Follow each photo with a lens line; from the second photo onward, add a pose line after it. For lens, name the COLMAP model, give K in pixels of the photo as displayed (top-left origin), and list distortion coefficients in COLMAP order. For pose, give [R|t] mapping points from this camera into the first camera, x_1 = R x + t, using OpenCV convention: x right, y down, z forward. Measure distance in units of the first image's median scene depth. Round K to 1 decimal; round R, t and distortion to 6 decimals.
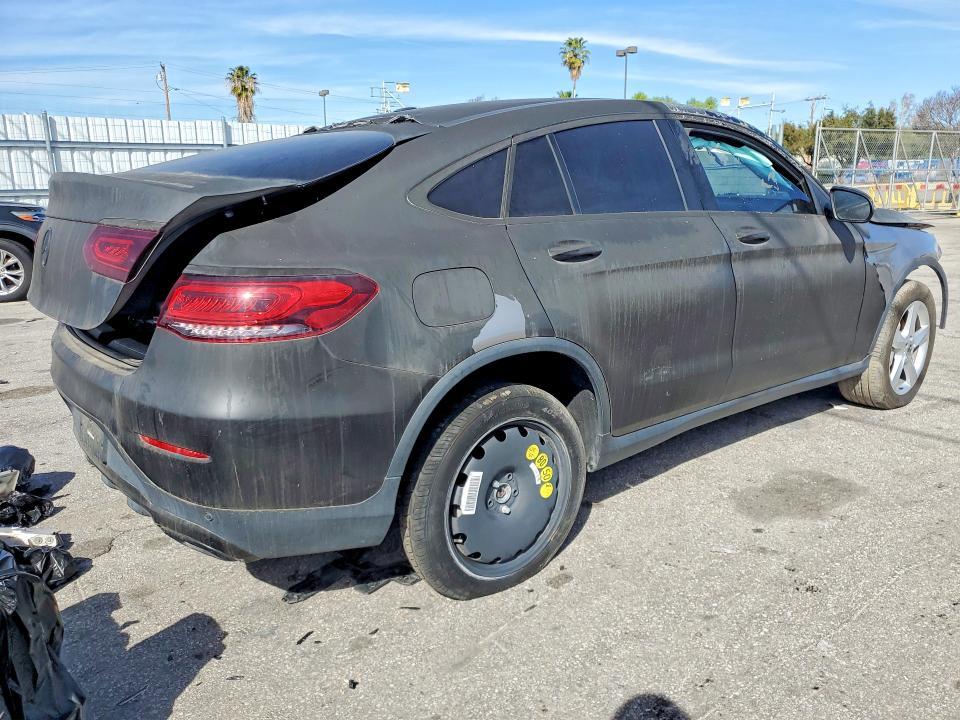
lens RADIAL K [[744.8, 0, 480.0], [0, 744.8, 360.0], [0, 0, 1]] dist [0.080395, 0.002709]
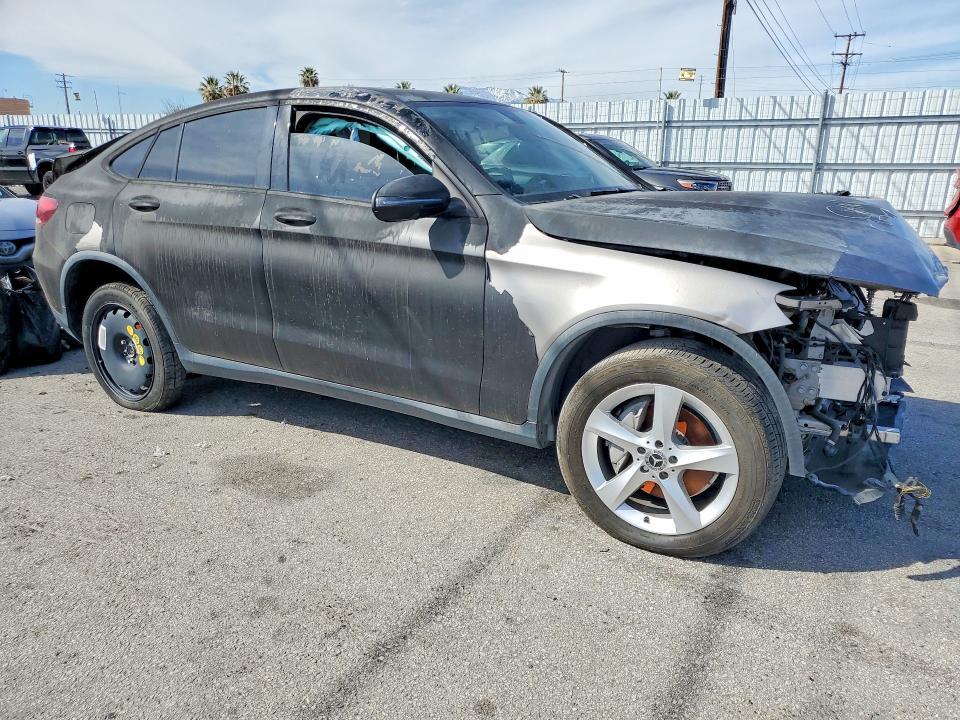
lens RADIAL K [[712.4, 0, 479.1], [0, 712.4, 365.3], [0, 0, 1]] dist [0.025057, 0.000775]
pose [[0.353583, 0.284290, -0.891156, 1.069553], [-0.233262, 0.949397, 0.210318, -0.185609], [0.905852, 0.133508, 0.402005, 0.677616]]
